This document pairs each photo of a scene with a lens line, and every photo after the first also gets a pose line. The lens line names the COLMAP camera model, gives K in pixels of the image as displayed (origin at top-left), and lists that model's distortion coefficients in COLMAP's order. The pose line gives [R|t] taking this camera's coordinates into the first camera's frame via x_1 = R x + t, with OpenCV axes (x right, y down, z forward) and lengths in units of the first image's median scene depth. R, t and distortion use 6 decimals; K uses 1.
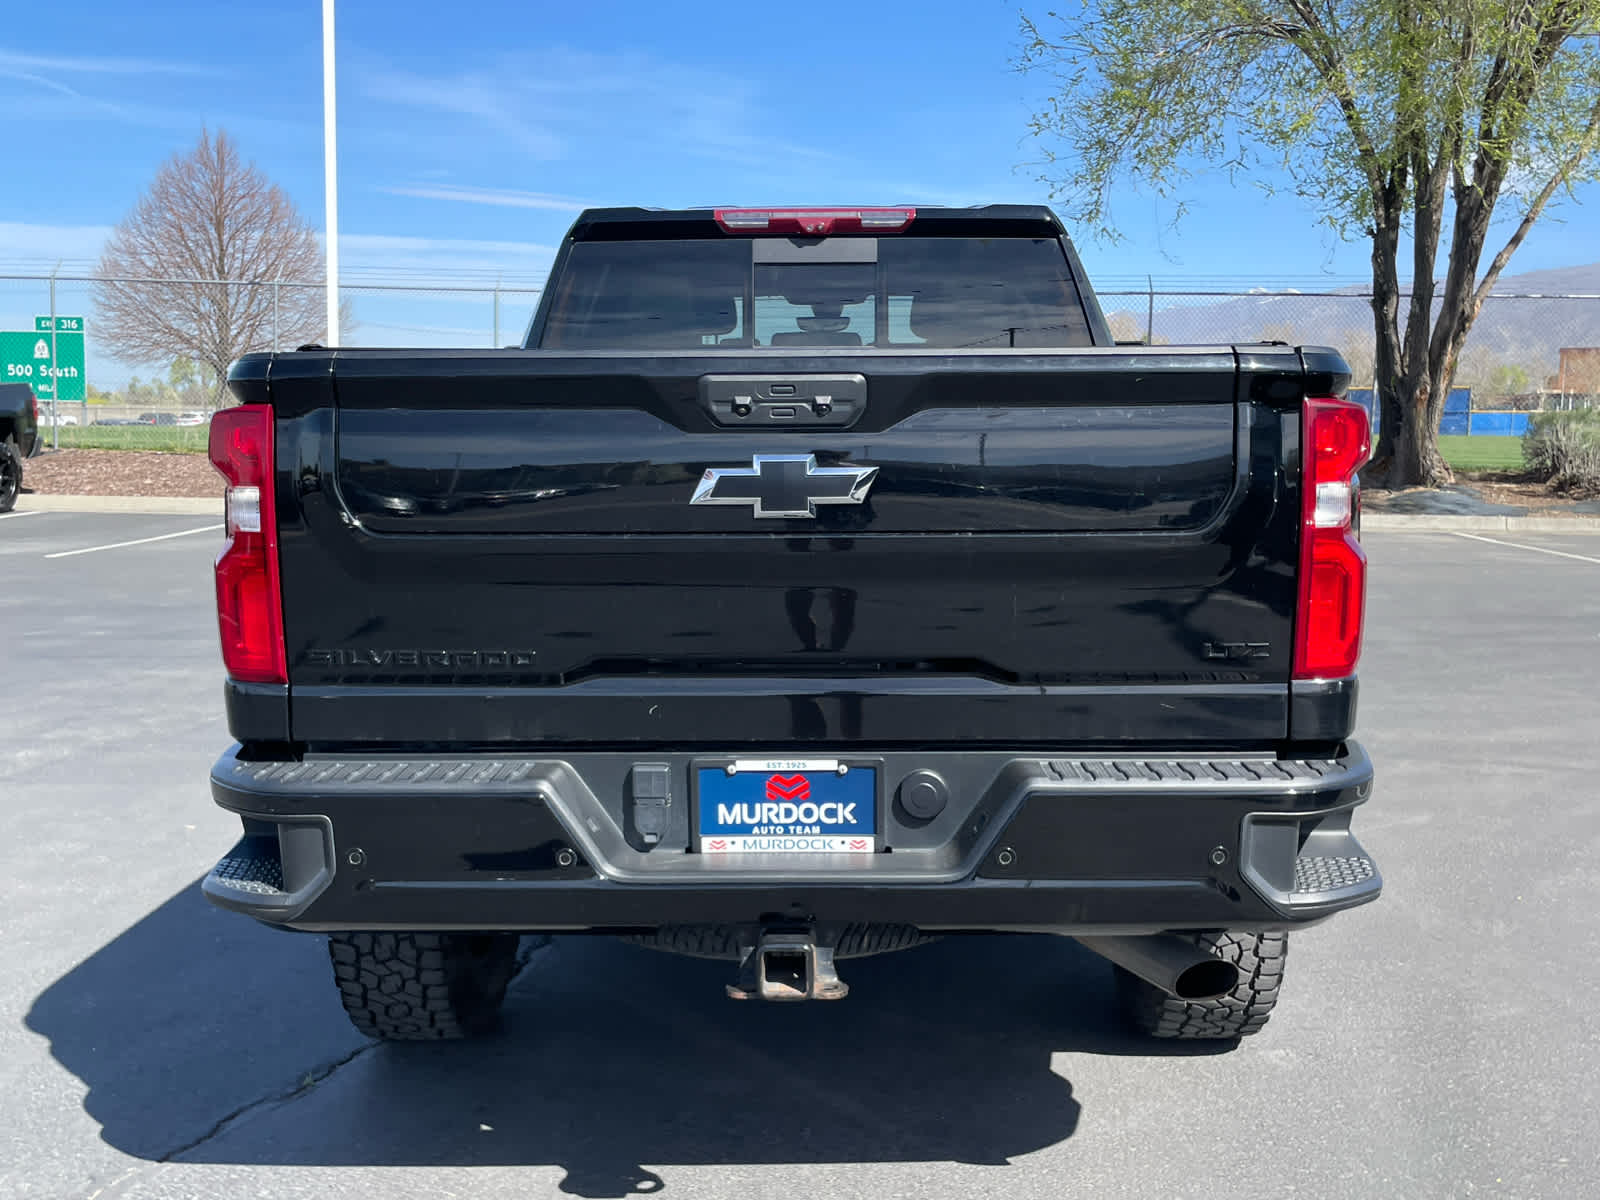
lens RADIAL K [[1621.2, 0, 820.0], [0, 1621.2, 605.6], [0, 0, 1]] dist [0.129841, -0.225723]
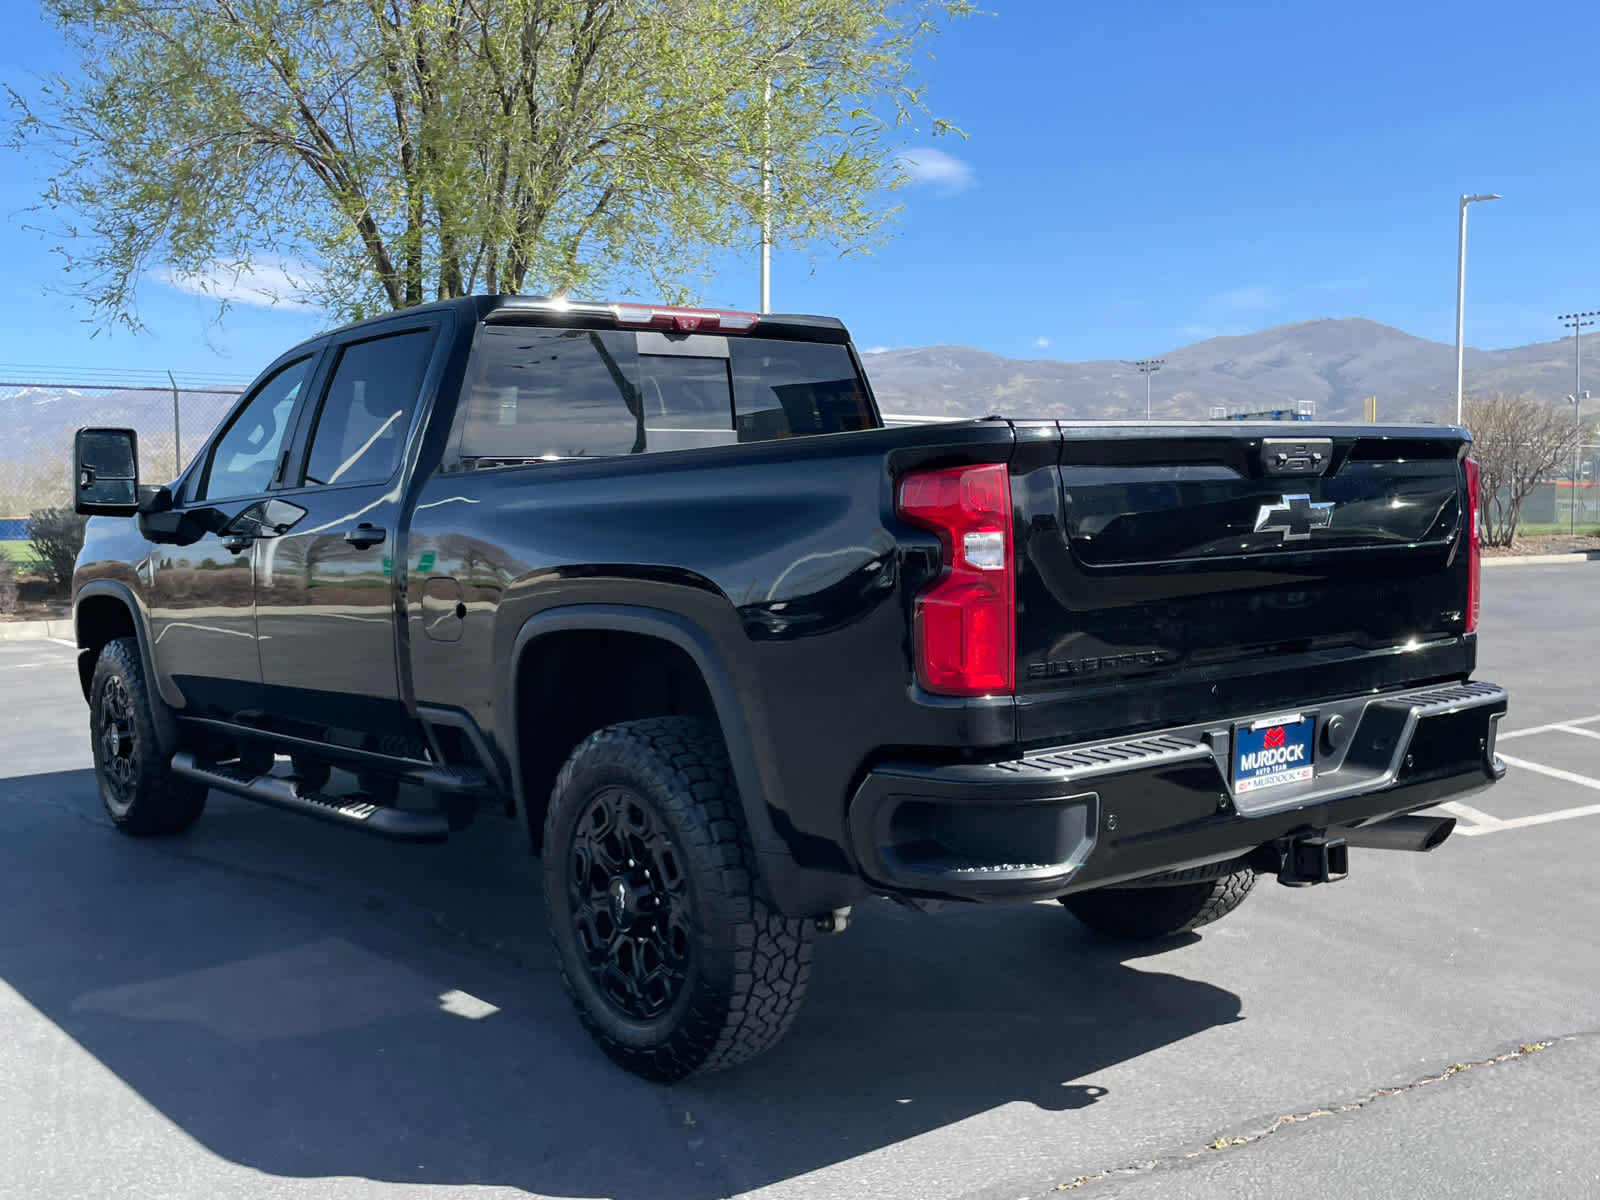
lens RADIAL K [[1621.2, 0, 820.0], [0, 1621.2, 605.6], [0, 0, 1]] dist [0.129841, -0.225723]
pose [[0.766781, -0.057559, 0.639323, -1.189229], [0.097144, 0.994906, -0.026940, 0.000762], [-0.634516, 0.082763, 0.768466, 0.169093]]
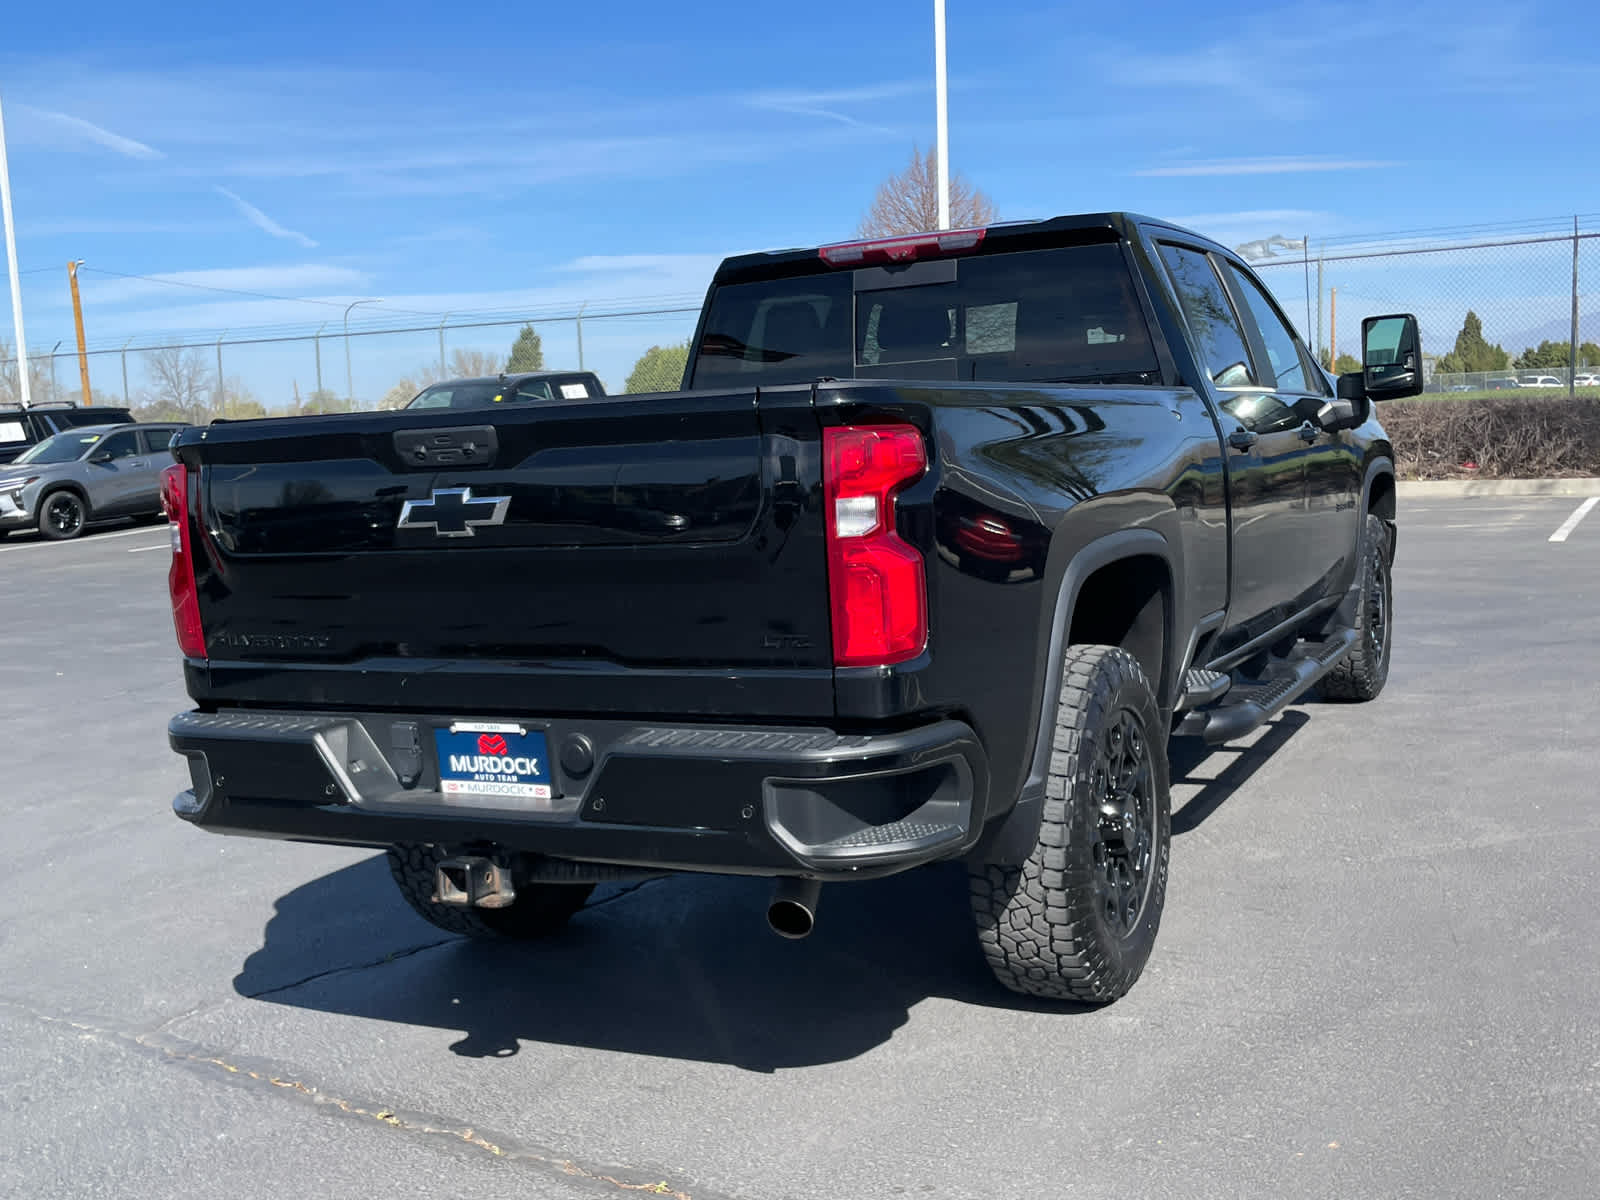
lens RADIAL K [[1623.1, 0, 808.7], [0, 1623.1, 603.7], [0, 0, 1]] dist [0.131138, -0.240834]
pose [[0.897214, -0.001086, -0.441595, 0.774357], [0.006496, 0.999921, 0.010740, -0.012228], [0.441549, -0.012505, 0.897150, -0.049530]]
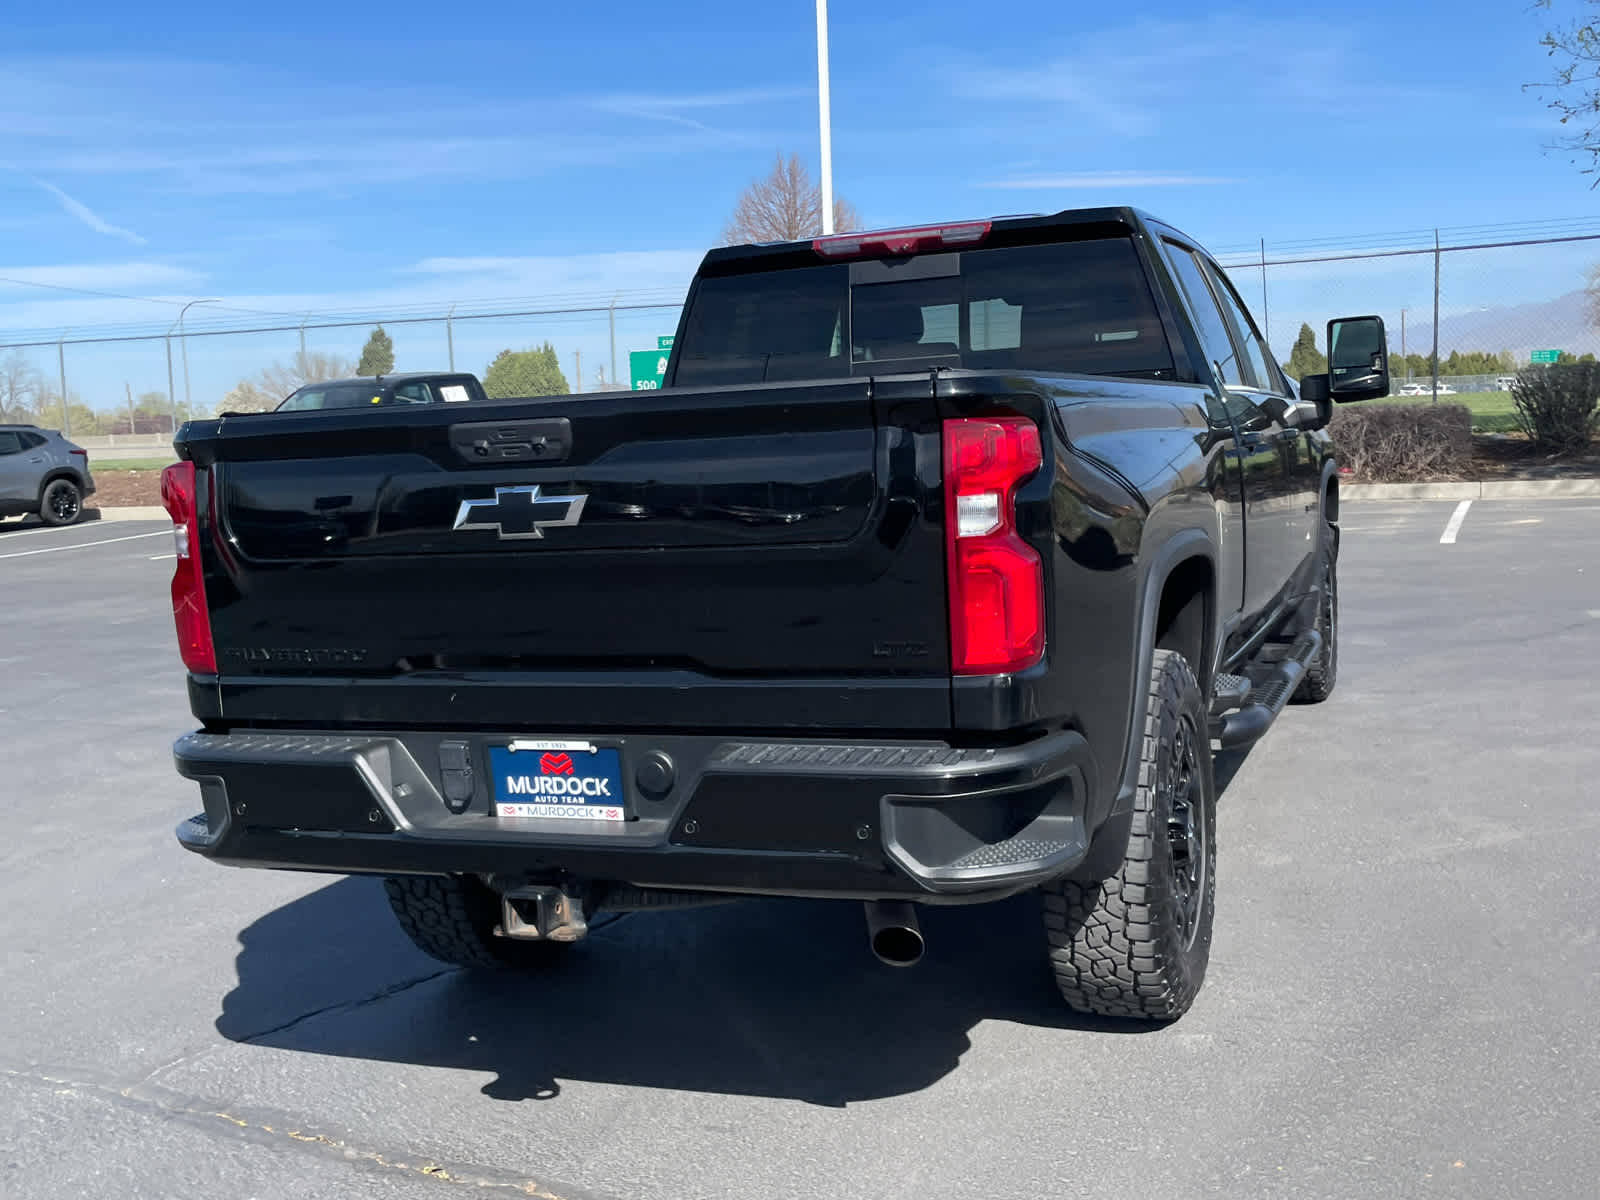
lens RADIAL K [[1621.2, 0, 820.0], [0, 1621.2, 605.6], [0, 0, 1]] dist [0.129841, -0.225723]
pose [[0.935533, -0.009643, -0.353107, 0.581674], [0.013800, 0.999862, 0.009257, -0.012538], [0.352969, -0.013533, 0.935537, -0.047818]]
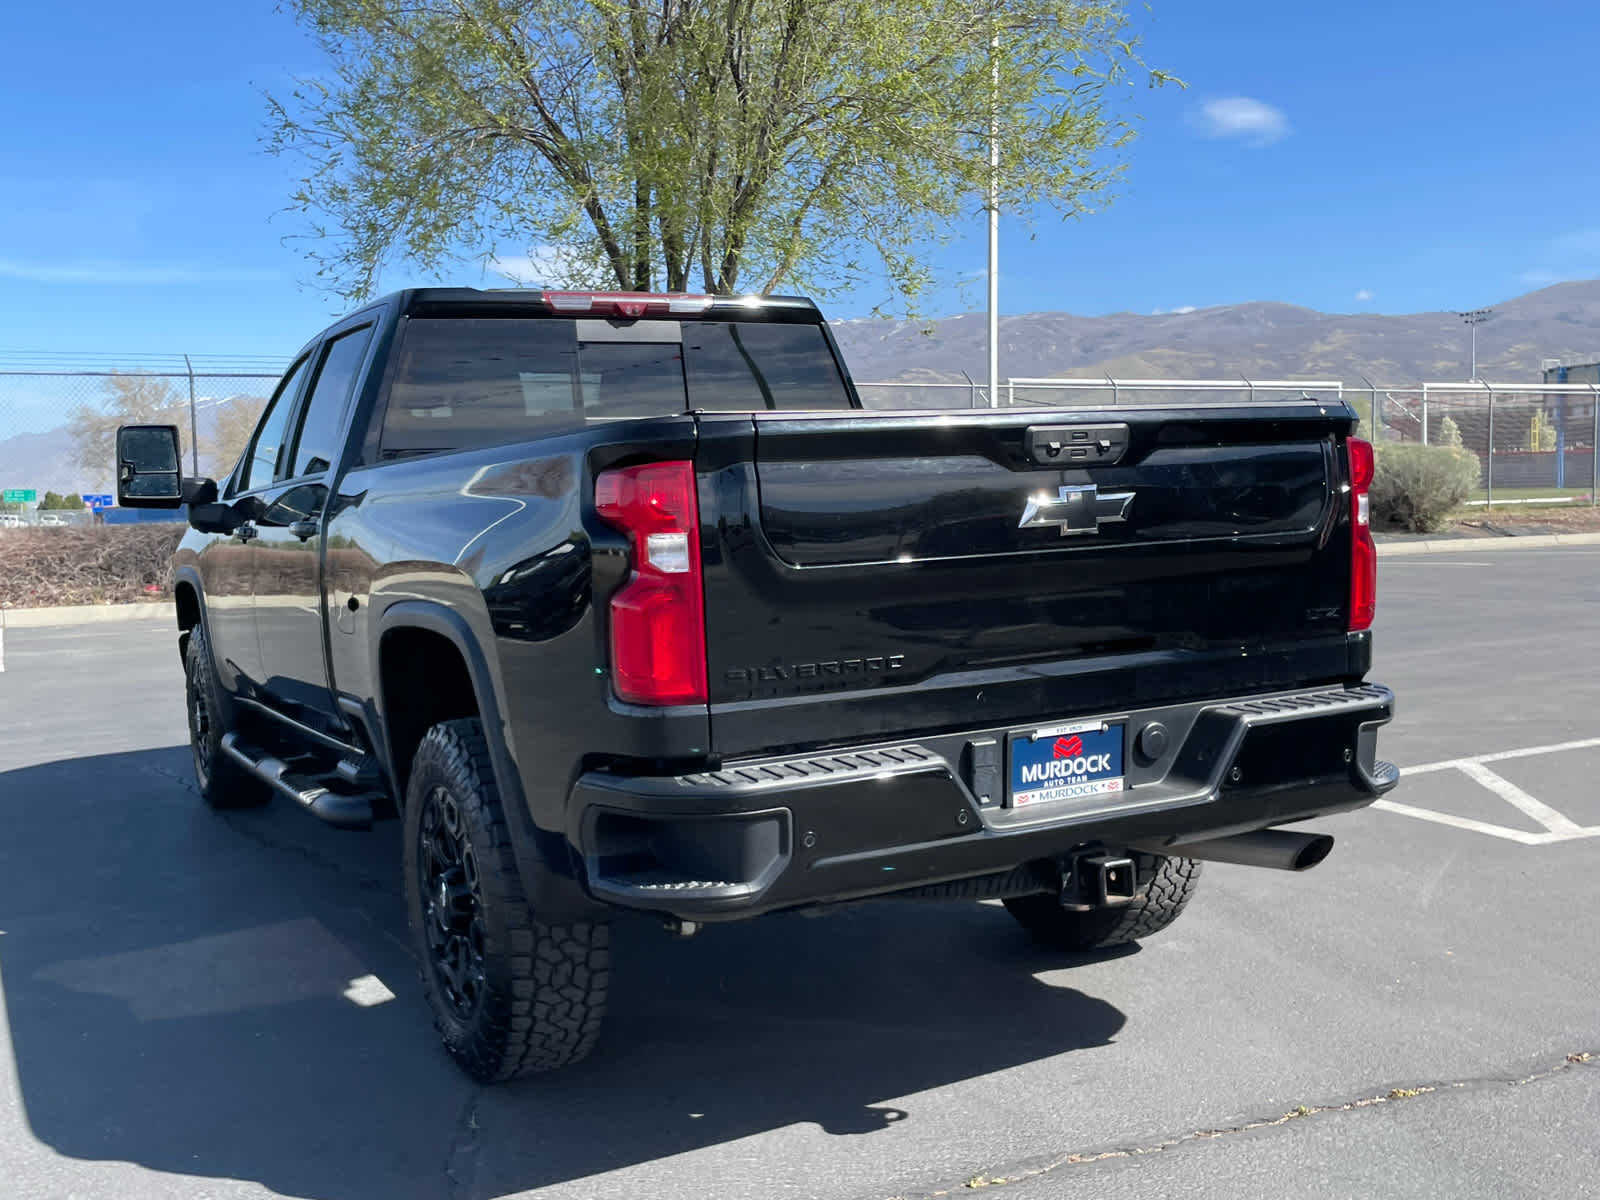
lens RADIAL K [[1621.2, 0, 820.0], [0, 1621.2, 605.6], [0, 0, 1]] dist [0.129841, -0.225723]
pose [[0.870575, -0.069308, 0.487129, -0.801432], [0.093634, 0.995274, -0.025732, 0.015968], [-0.483044, 0.068014, 0.872951, -0.030378]]
